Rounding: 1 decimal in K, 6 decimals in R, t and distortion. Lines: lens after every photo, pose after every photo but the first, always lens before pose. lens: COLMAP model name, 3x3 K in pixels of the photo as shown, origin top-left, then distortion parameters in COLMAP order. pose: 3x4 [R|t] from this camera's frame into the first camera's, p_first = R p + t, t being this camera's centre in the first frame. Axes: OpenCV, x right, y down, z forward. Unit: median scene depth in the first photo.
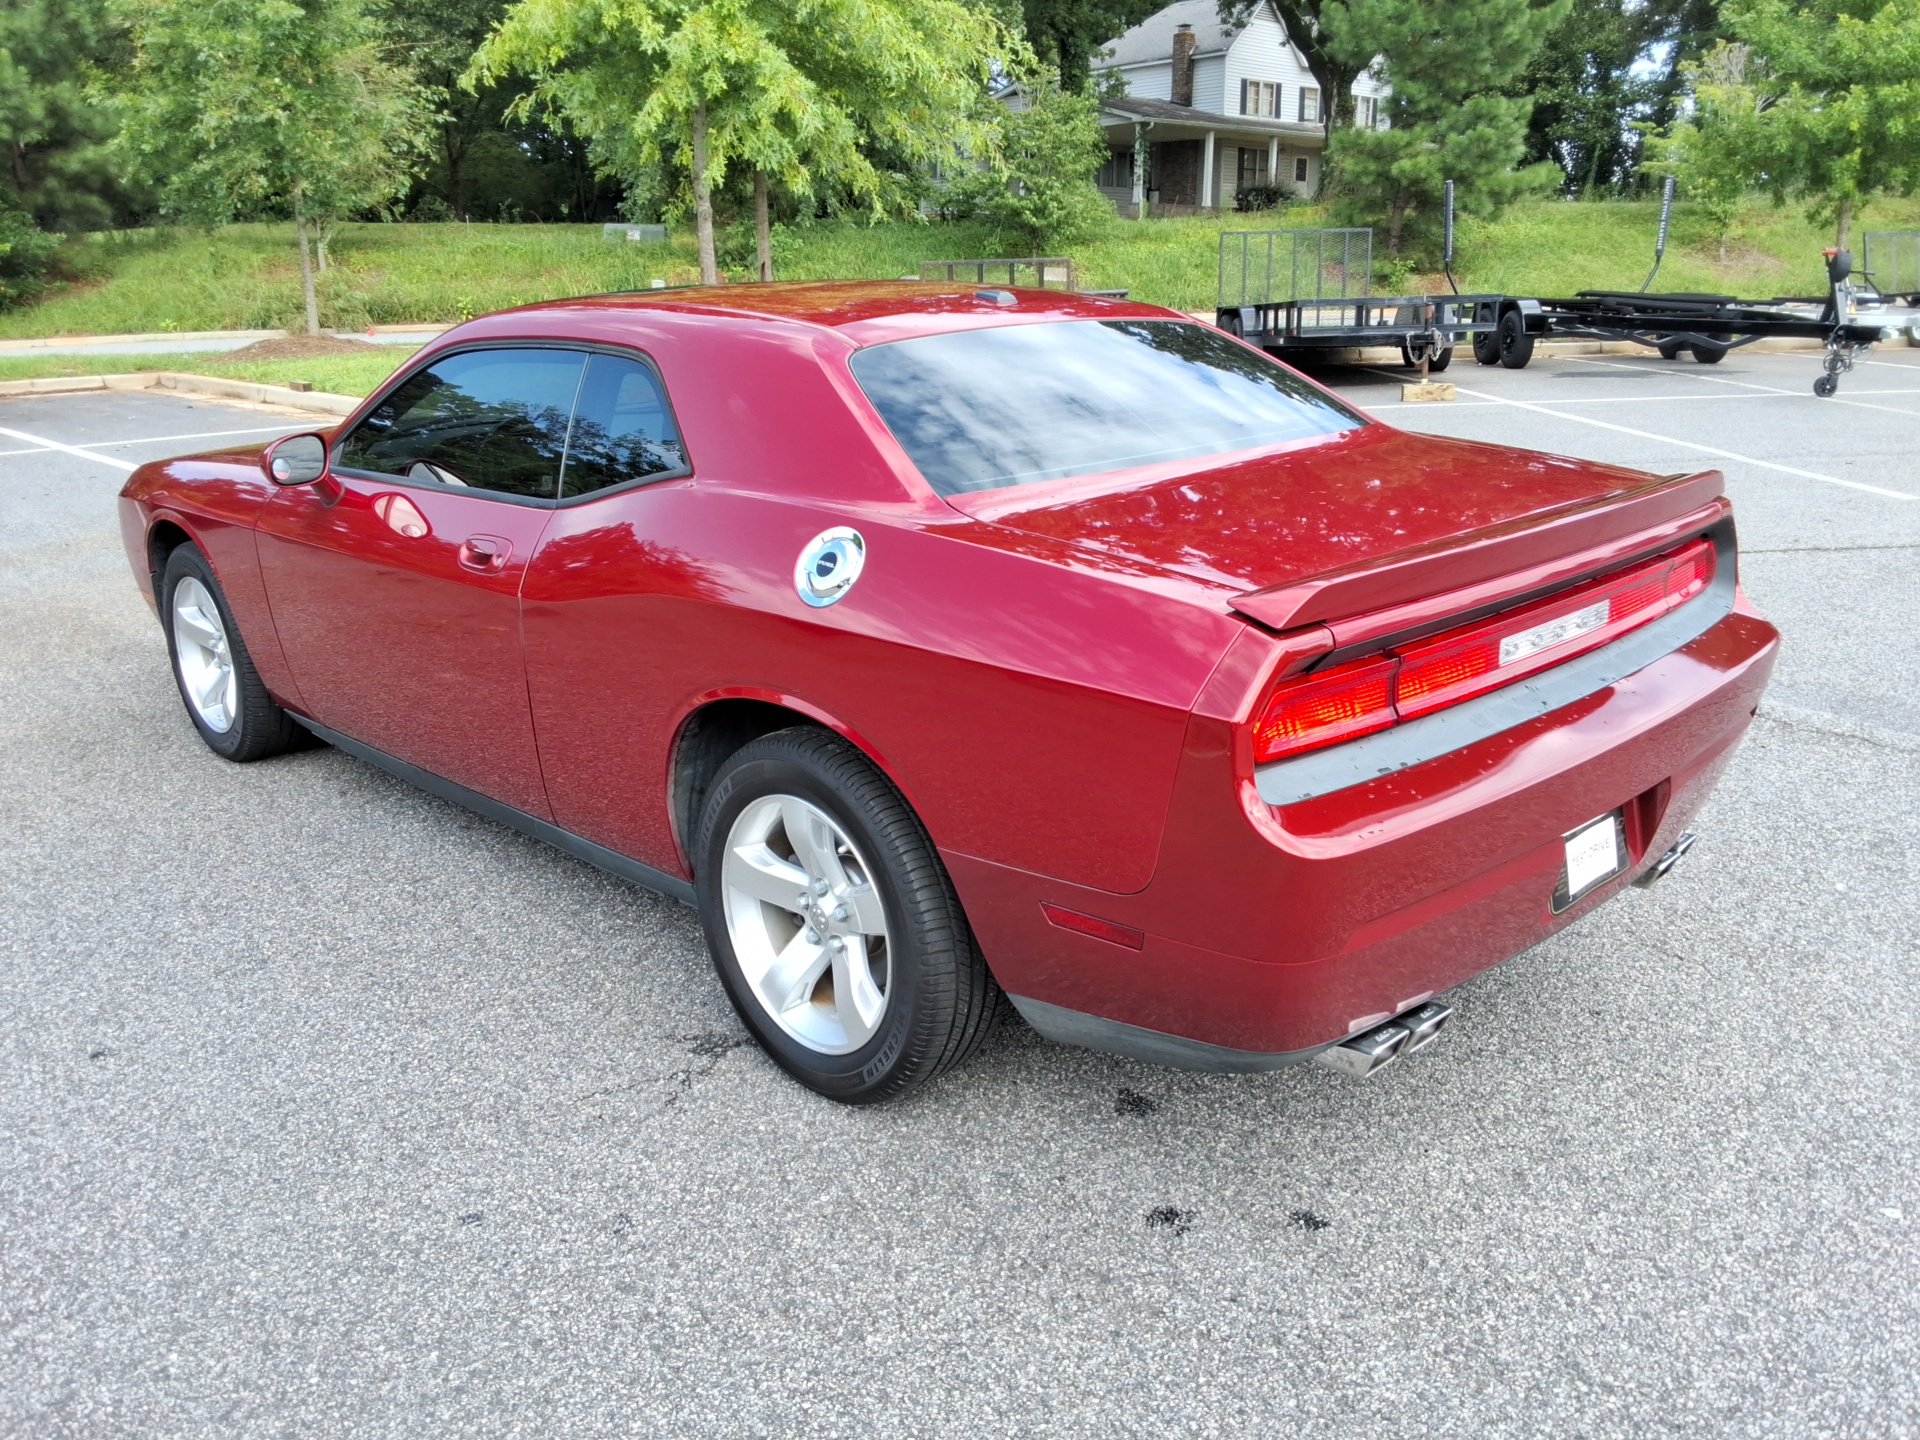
lens RADIAL K [[1547.7, 0, 977.7], [0, 1547.7, 702.5], [0, 0, 1]] dist [0.100342, -0.153517]
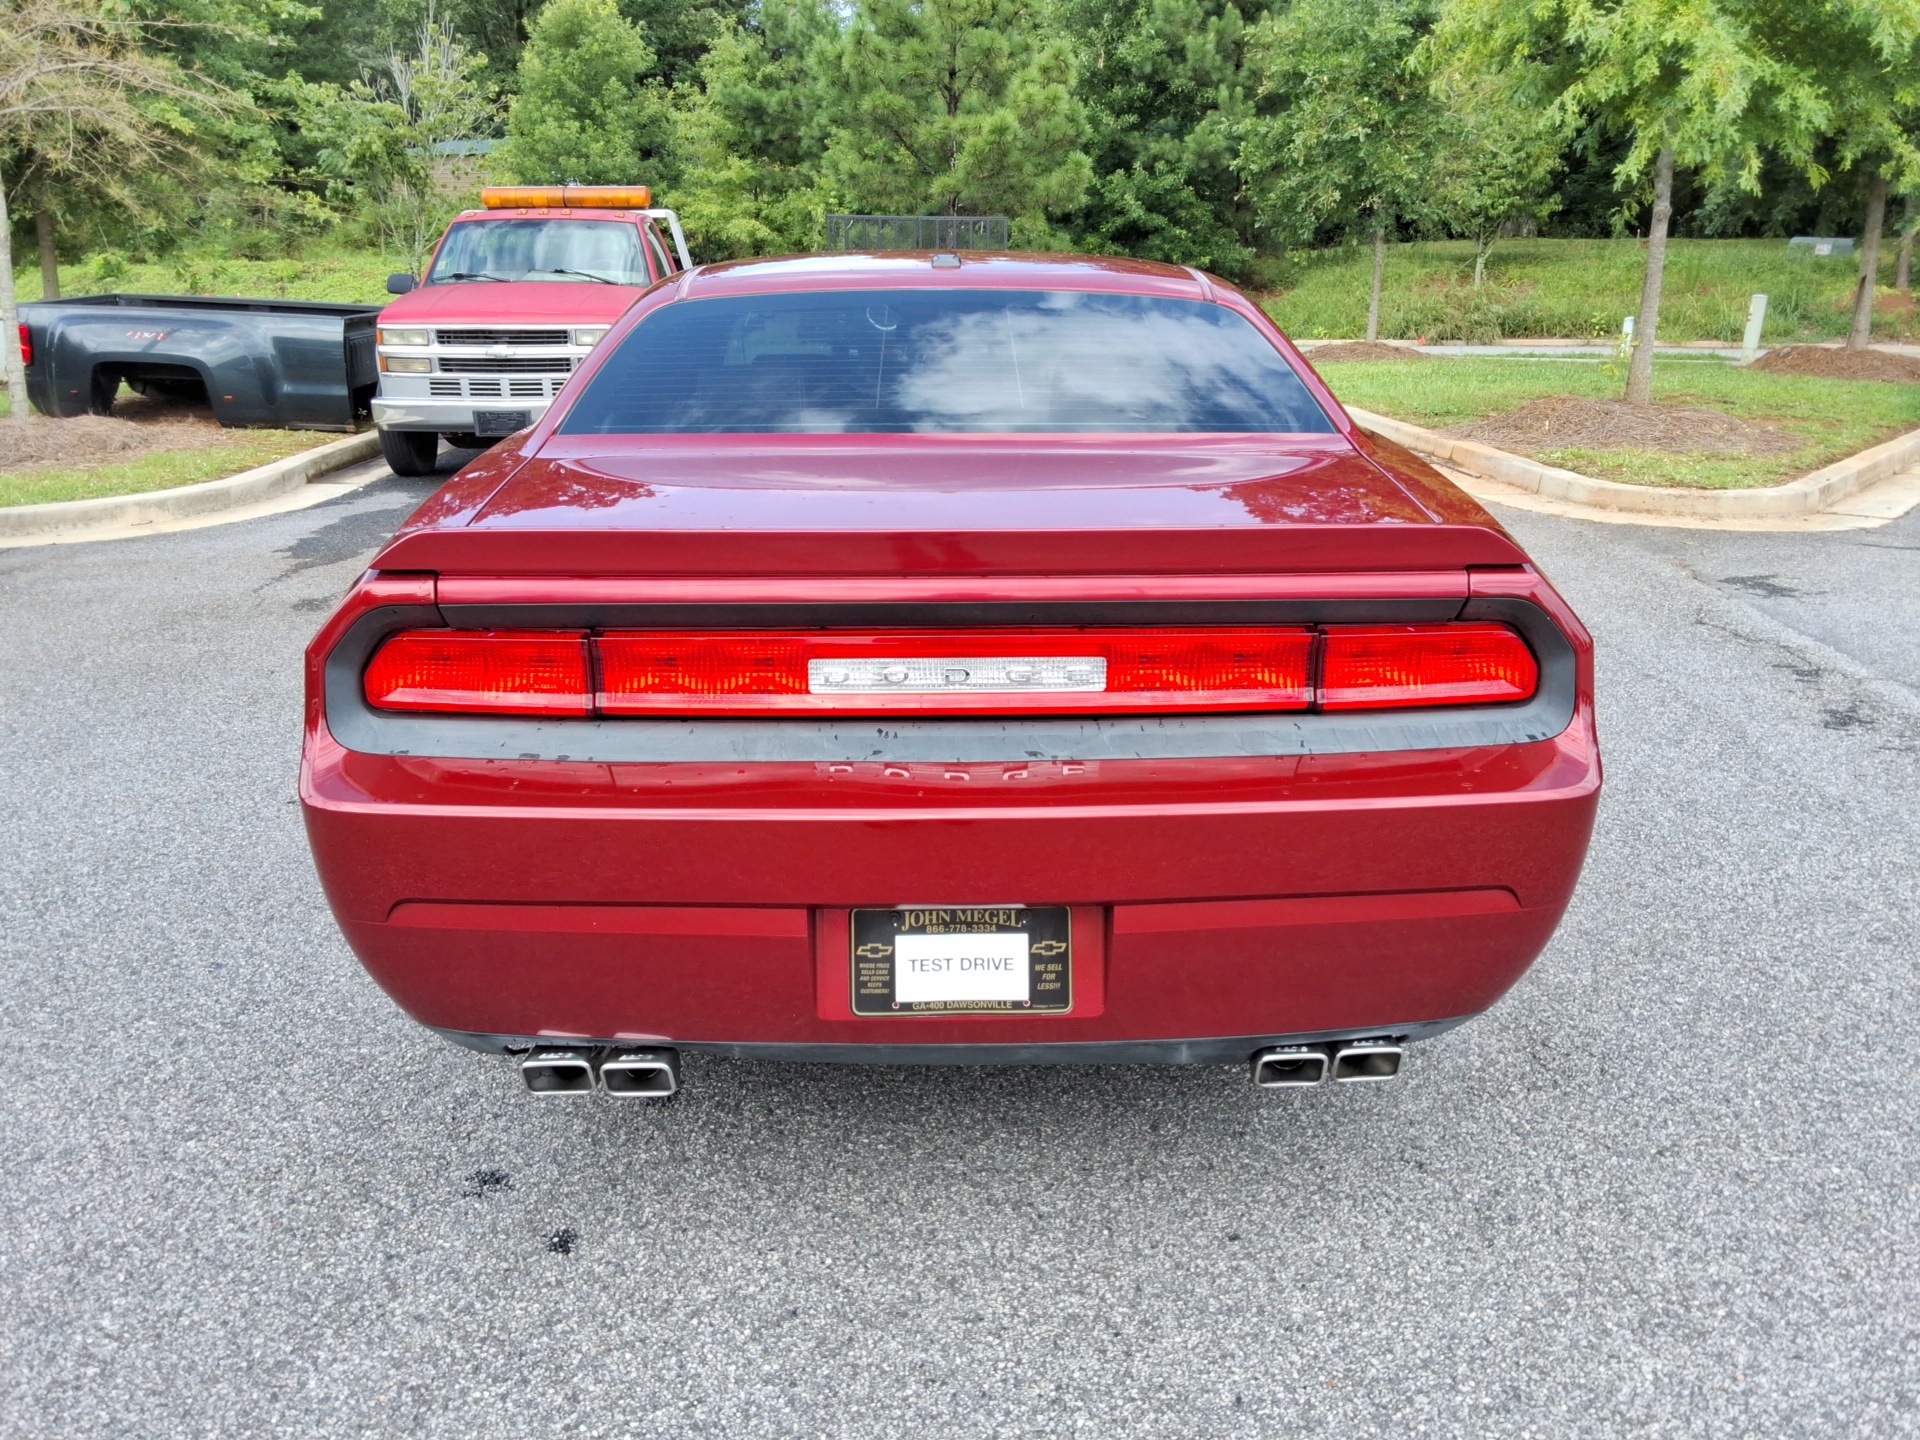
lens RADIAL K [[1547.7, 0, 974.8], [0, 1547.7, 703.8], [0, 0, 1]] dist [0.100342, -0.153517]
pose [[0.727686, 0.197778, -0.656778, 0.499751], [-0.205313, 0.976431, 0.066557, -0.047365], [0.654462, 0.086412, 0.751141, 0.236371]]
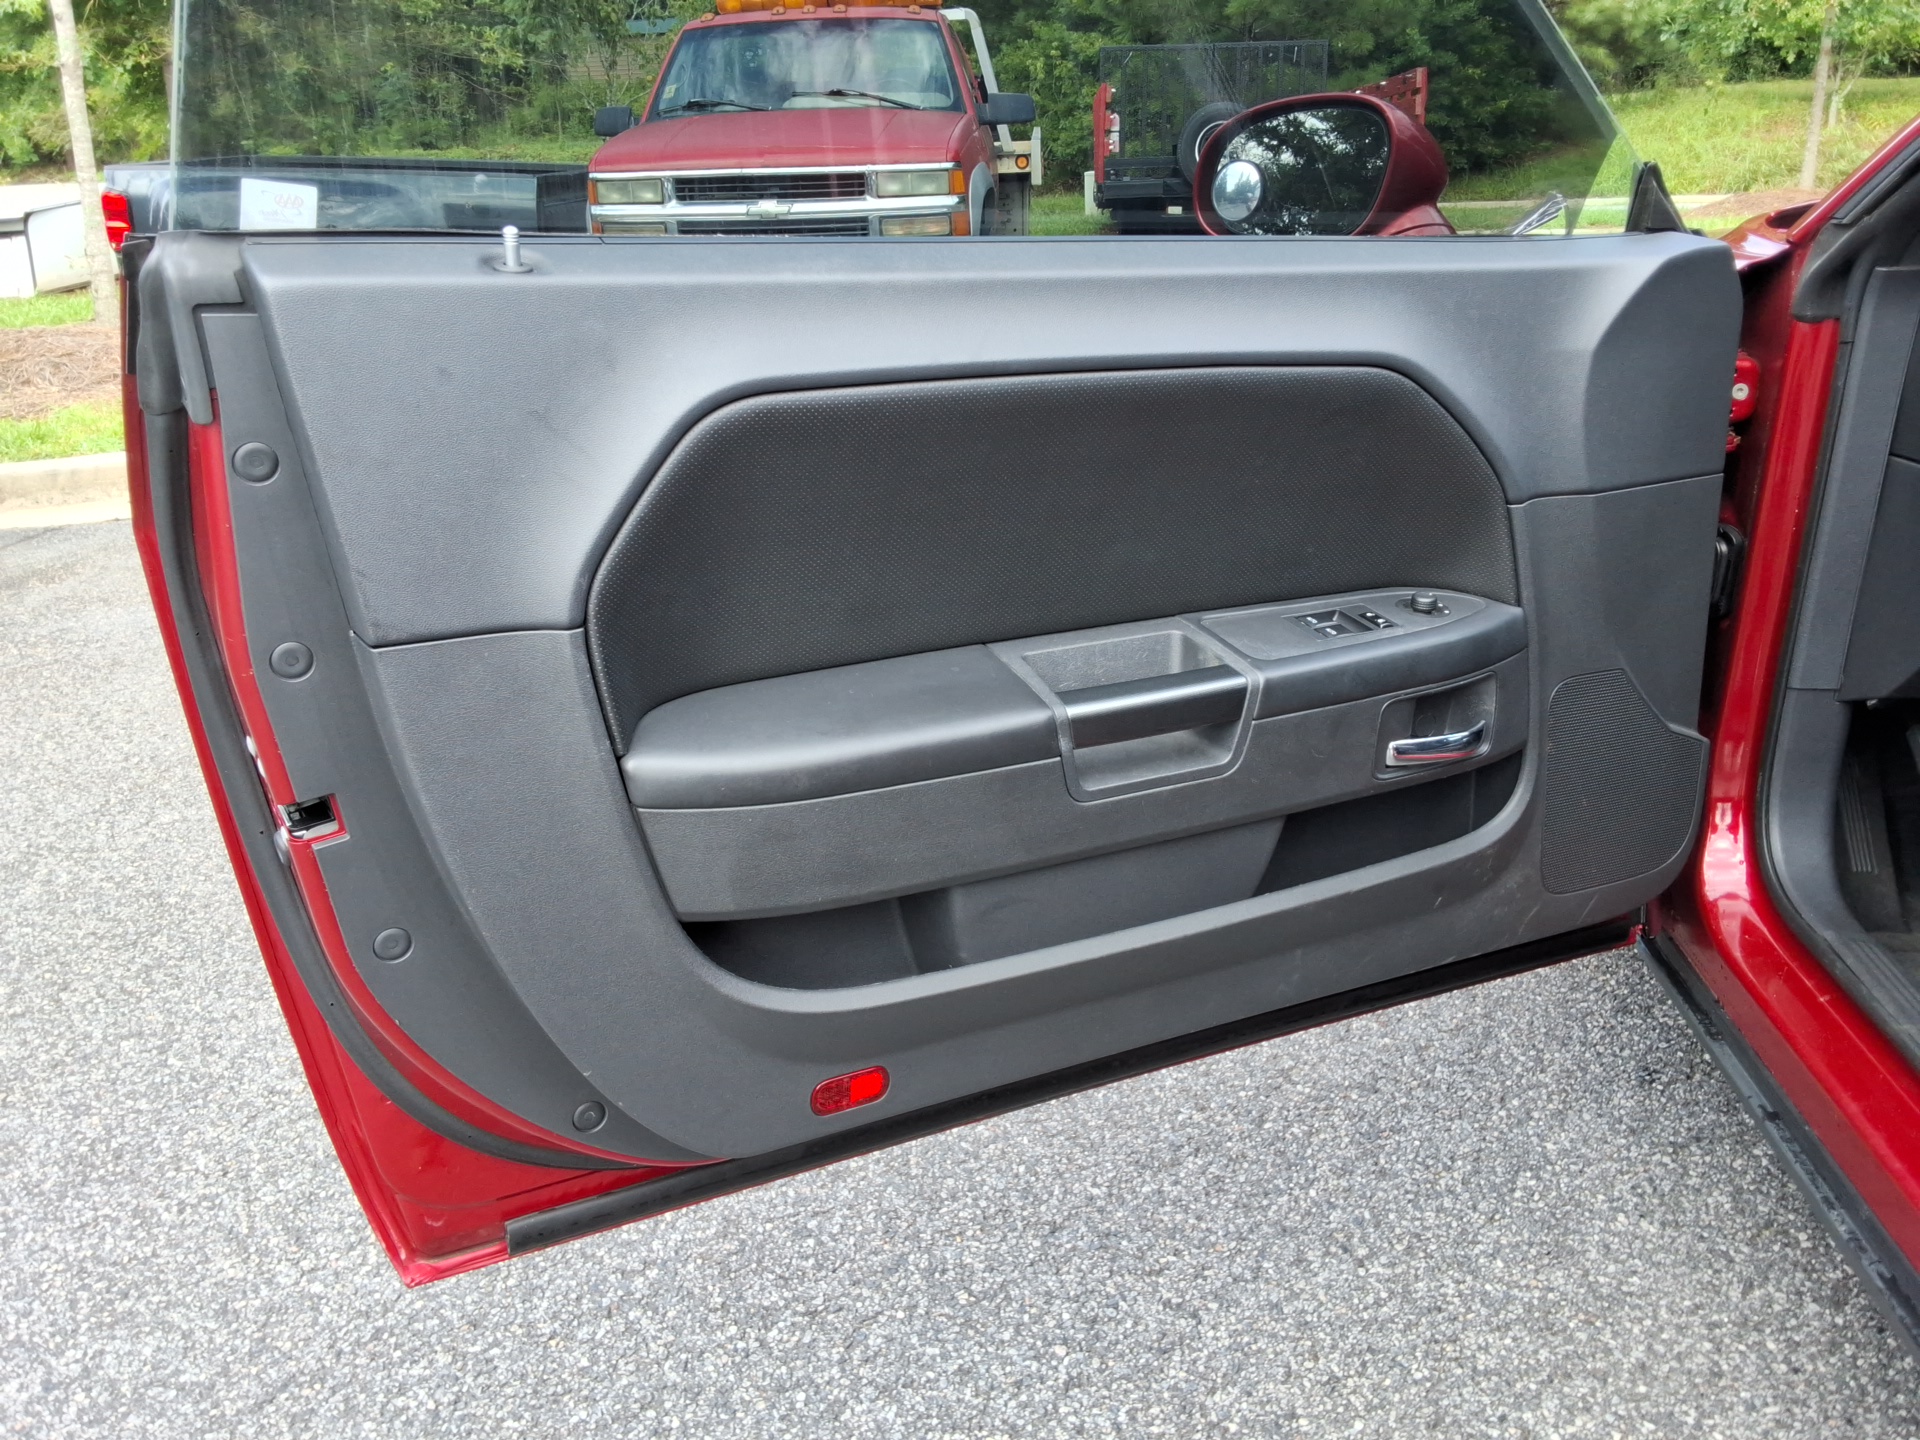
lens RADIAL K [[1547.7, 0, 974.6], [0, 1547.7, 681.8], [0, 0, 1]] dist [0.100342, -0.153517]
pose [[0.656412, 0.239030, -0.715533, -0.244608], [-0.198604, 0.969772, 0.141766, -0.064792], [0.727791, 0.049051, 0.684043, 0.570916]]
